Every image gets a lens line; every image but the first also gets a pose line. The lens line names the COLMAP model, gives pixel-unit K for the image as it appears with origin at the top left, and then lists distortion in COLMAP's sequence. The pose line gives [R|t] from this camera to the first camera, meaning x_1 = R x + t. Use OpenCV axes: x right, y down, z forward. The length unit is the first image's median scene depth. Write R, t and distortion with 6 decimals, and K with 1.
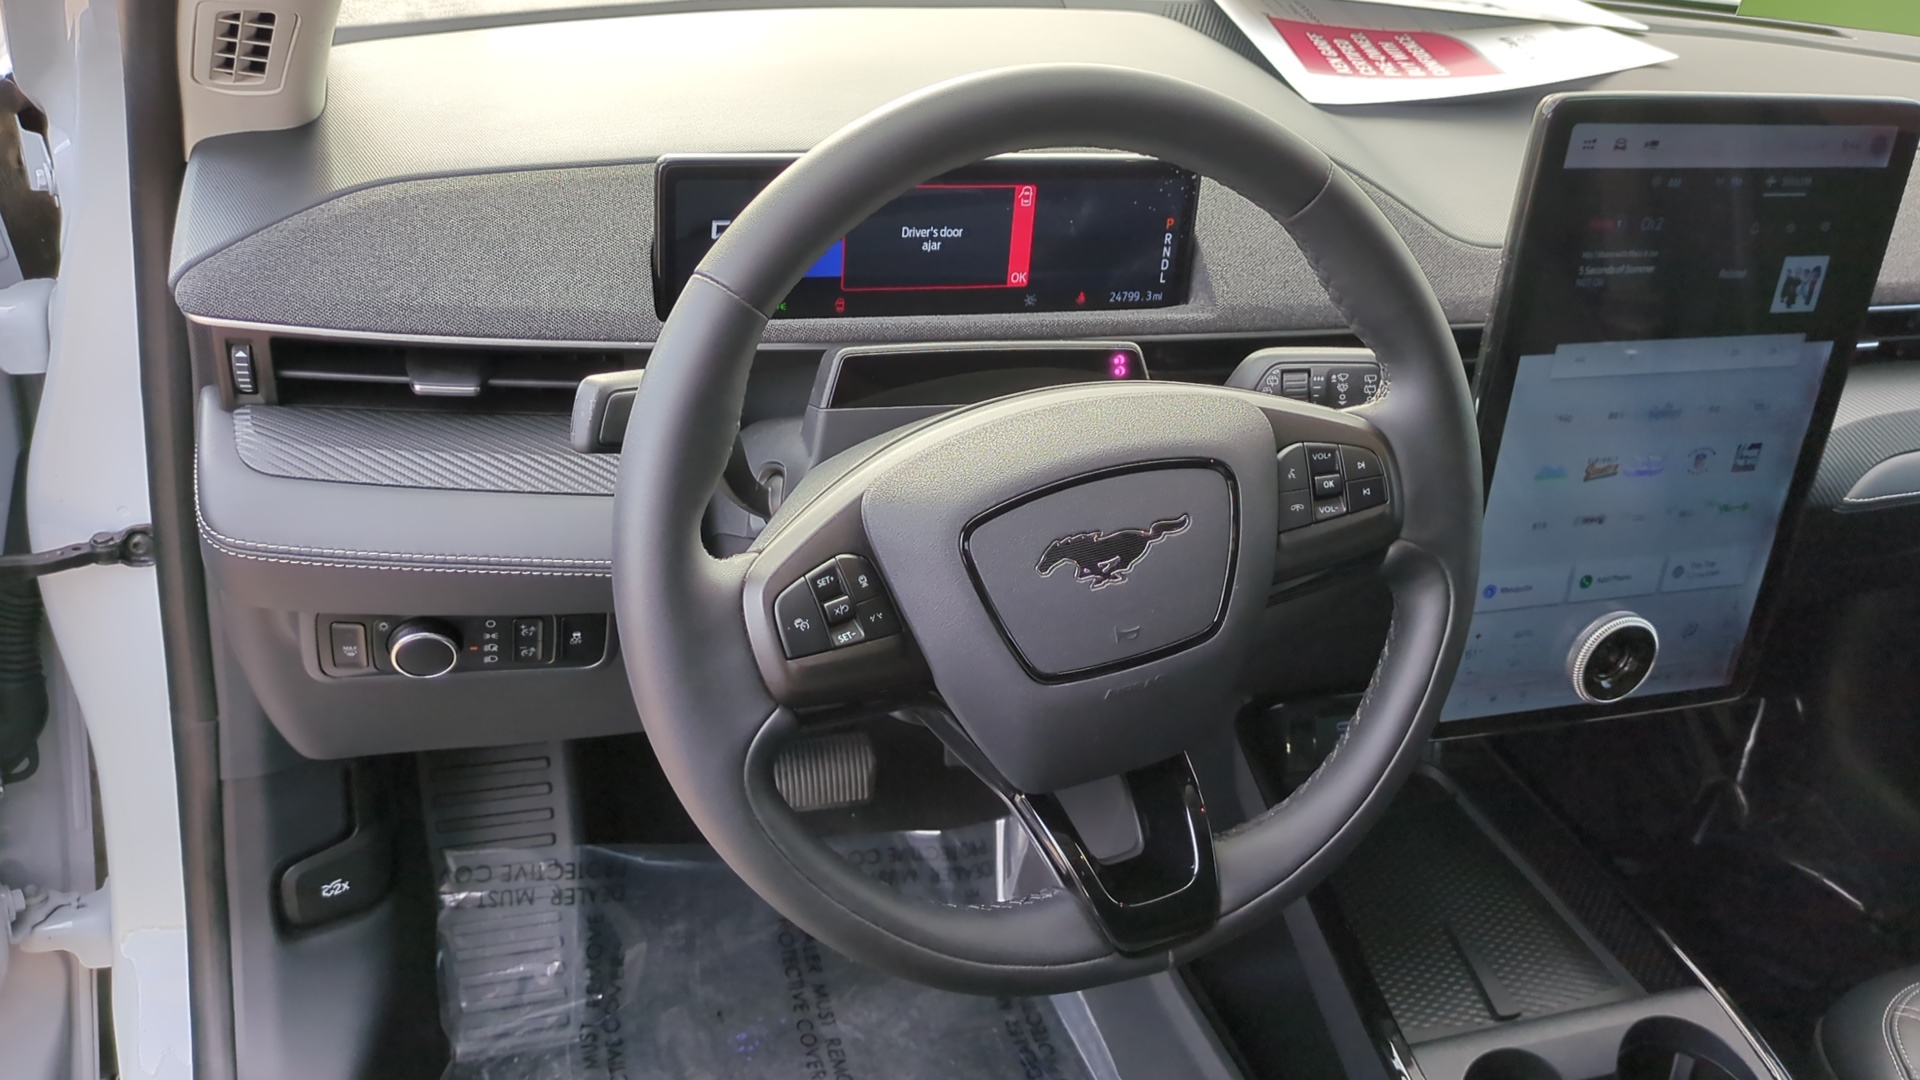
lens RADIAL K [[1584.3, 0, 960.0], [0, 1584.3, 540.0], [0, 0, 1]] dist [0.023801, -0.007196]
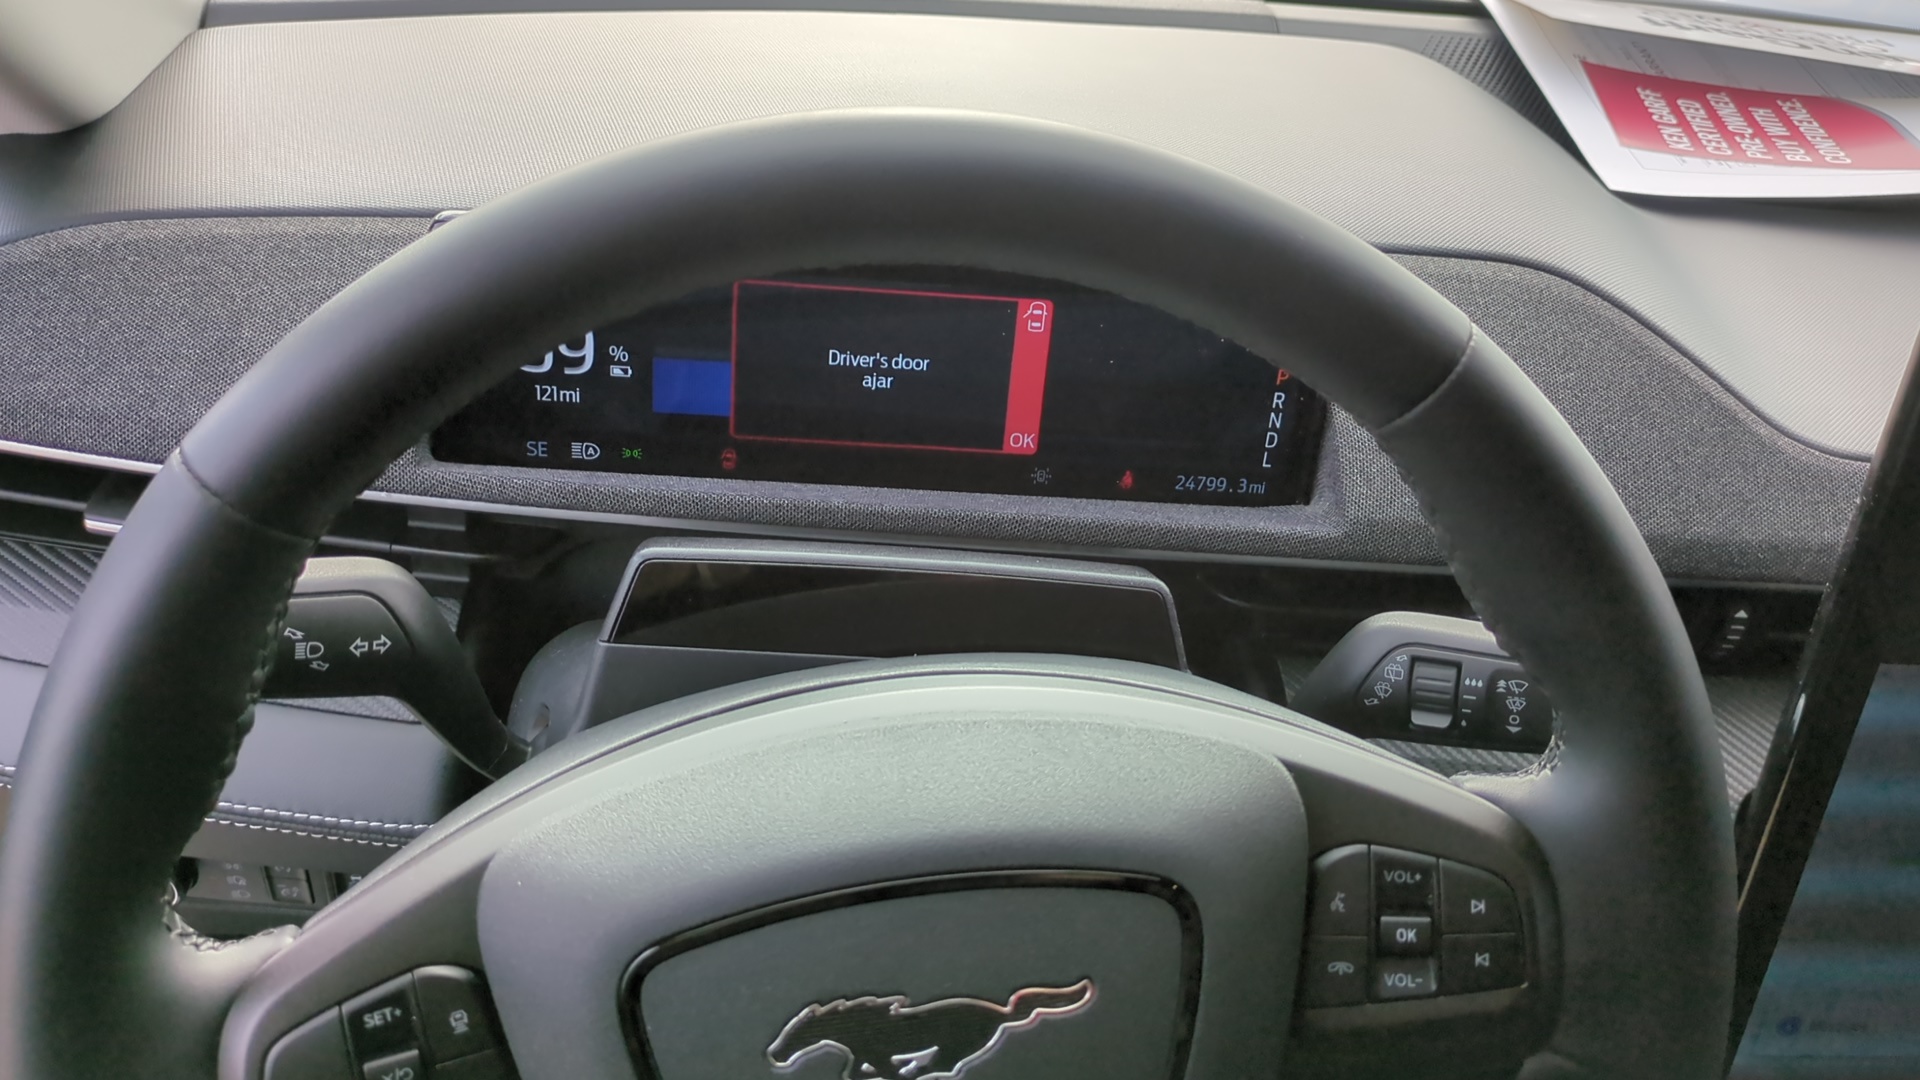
lens RADIAL K [[1638.6, 0, 960.0], [0, 1638.6, 540.0], [0, 0, 1]] dist [0.021747, -0.009097]
pose [[0.970066, 0.118552, -0.211937, 0.159073], [-0.123586, 0.992277, -0.010615, -0.118552], [0.209042, 0.036490, 0.977226, 0.365157]]
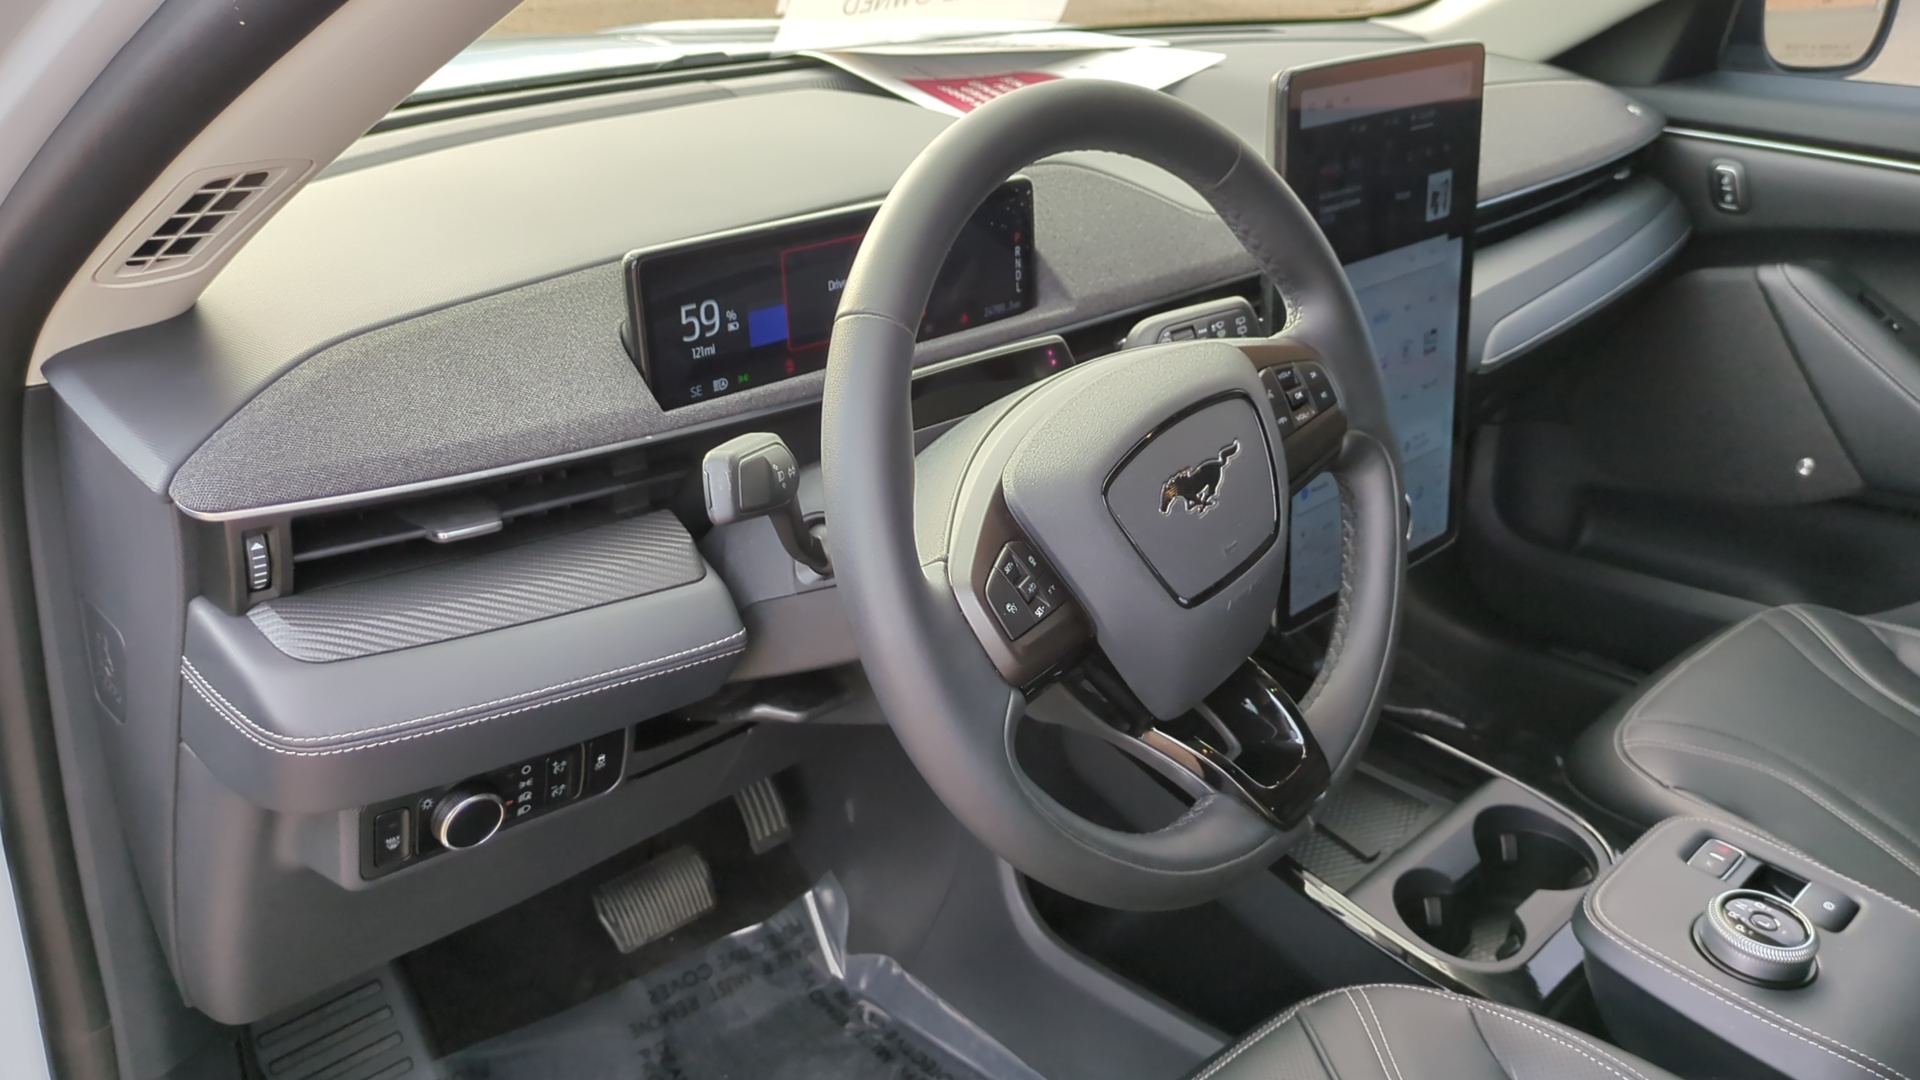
lens RADIAL K [[1584.3, 0, 960.0], [0, 1584.3, 540.0], [0, 0, 1]] dist [0.023801, -0.007196]
pose [[0.890261, -0.263746, 0.371312, -0.390162], [0.290277, 0.956803, -0.016344, 0.011947], [-0.350962, 0.122334, 0.928364, -0.000149]]
